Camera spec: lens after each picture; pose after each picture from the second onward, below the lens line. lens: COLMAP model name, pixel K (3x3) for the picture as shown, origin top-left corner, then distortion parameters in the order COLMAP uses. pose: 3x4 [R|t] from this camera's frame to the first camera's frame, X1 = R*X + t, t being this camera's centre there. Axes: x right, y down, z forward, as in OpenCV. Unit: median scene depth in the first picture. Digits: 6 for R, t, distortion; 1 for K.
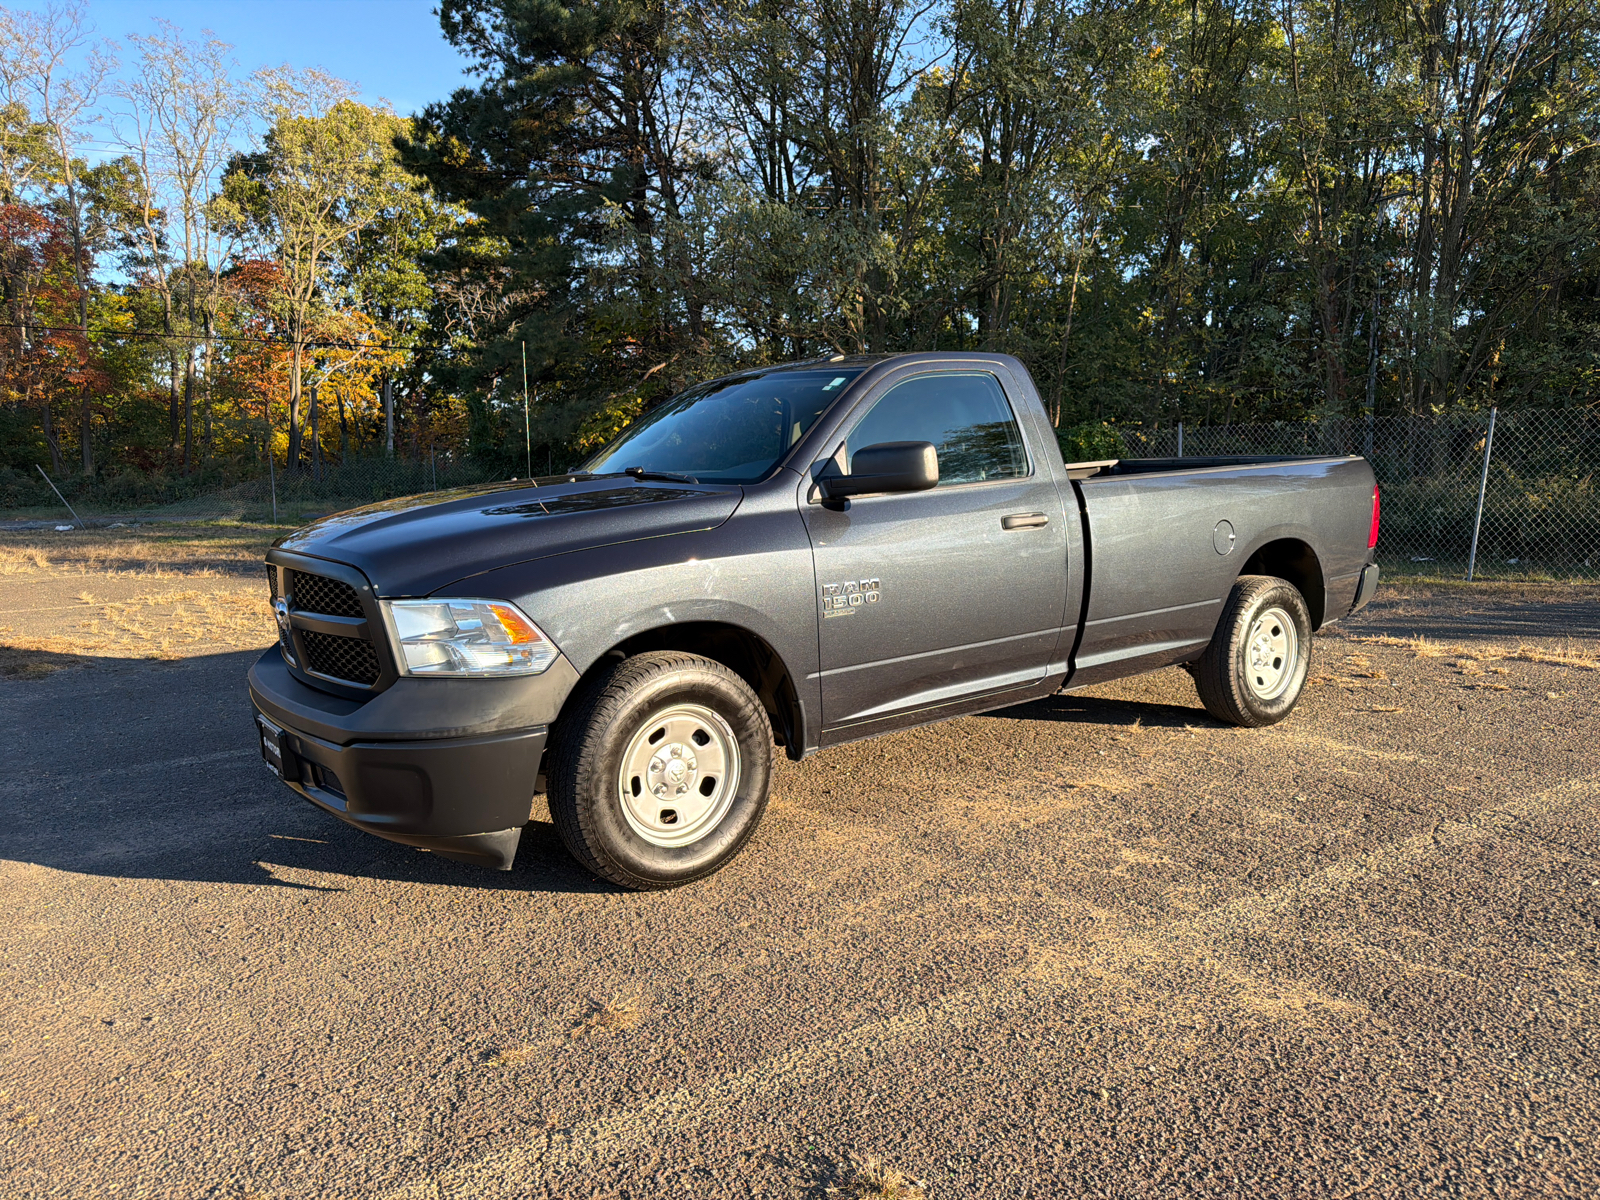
lens RADIAL K [[1123.3, 0, 800.0], [0, 1123.3, 600.0], [0, 0, 1]] dist [0.048612, -0.070102]
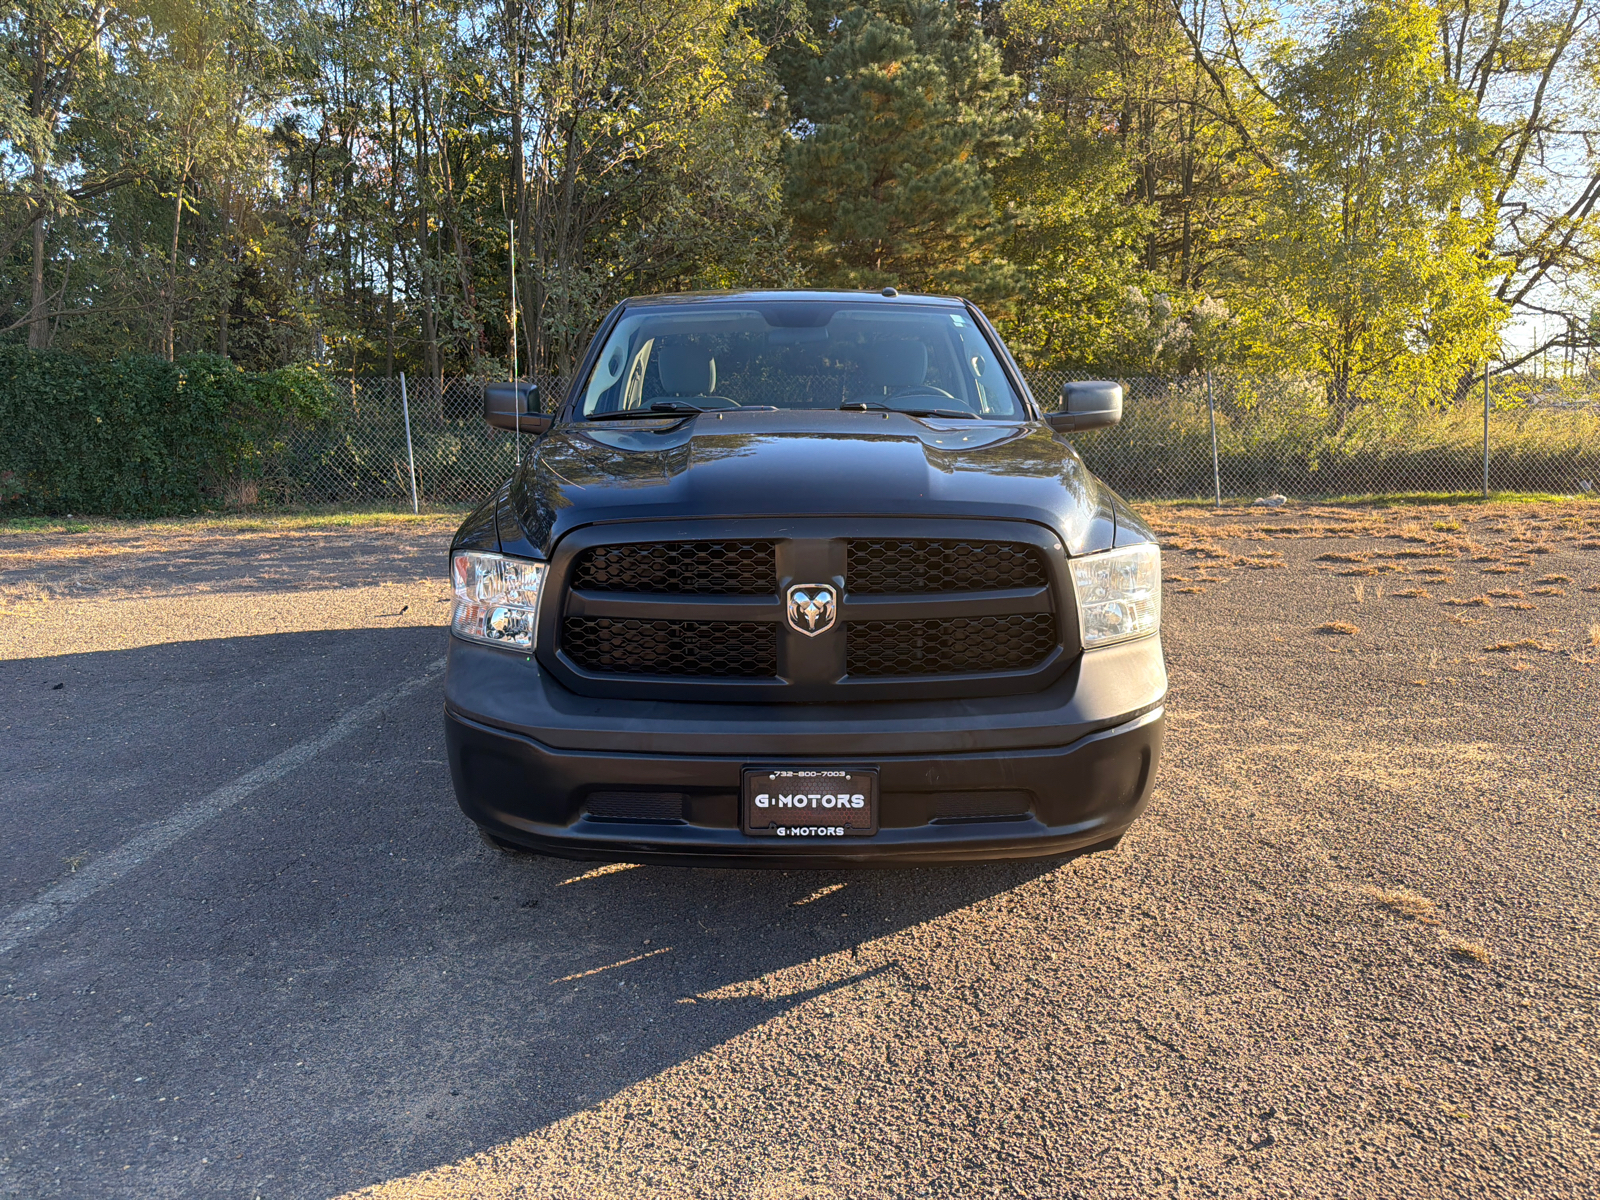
lens RADIAL K [[1123.3, 0, 800.0], [0, 1123.3, 600.0], [0, 0, 1]] dist [0.048612, -0.070102]
pose [[0.592221, -0.116247, 0.797346, -0.979398], [0.086929, 0.992981, 0.080203, -0.043986], [-0.801073, 0.021814, 0.598170, 0.585299]]
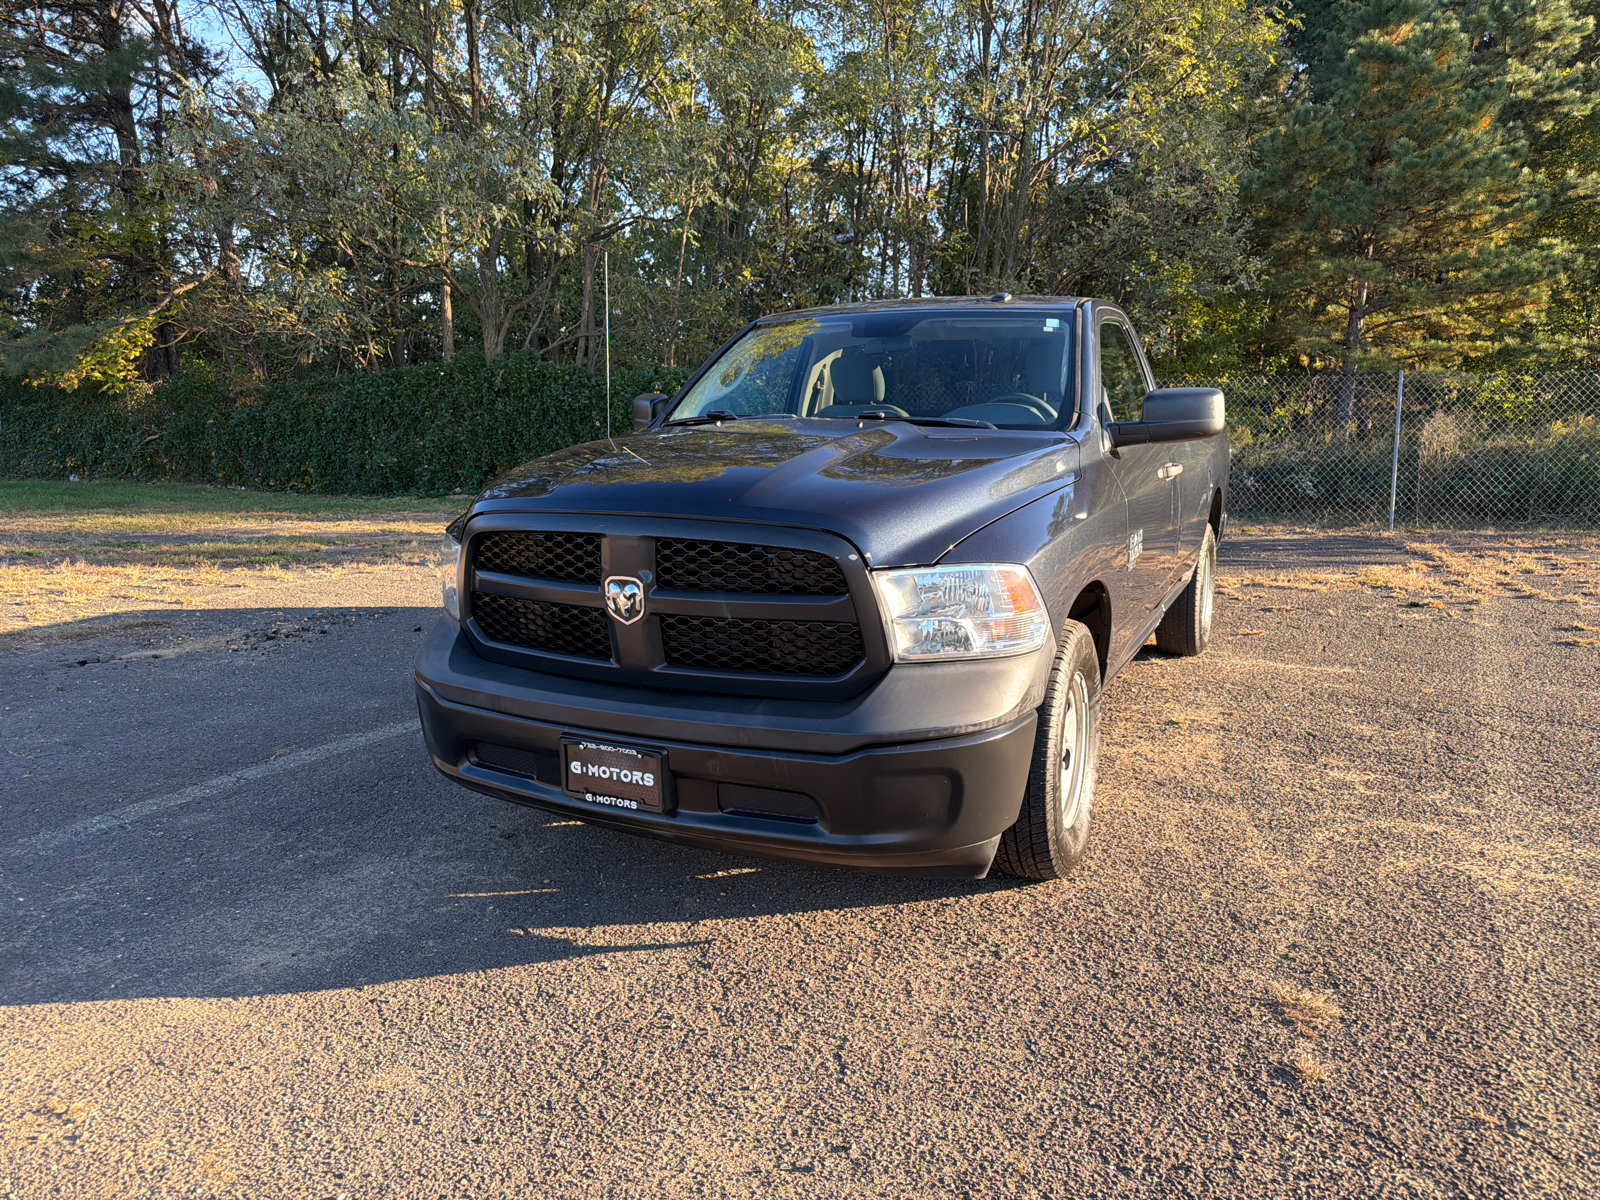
lens RADIAL K [[1122.4, 0, 805.3], [0, 1122.4, 600.3], [0, 0, 1]] dist [0.024517, -0.026331]
pose [[0.886861, -0.053497, 0.458928, -0.675265], [0.034942, 0.998195, 0.048836, -0.015574], [-0.460713, -0.027275, 0.887130, 0.276401]]
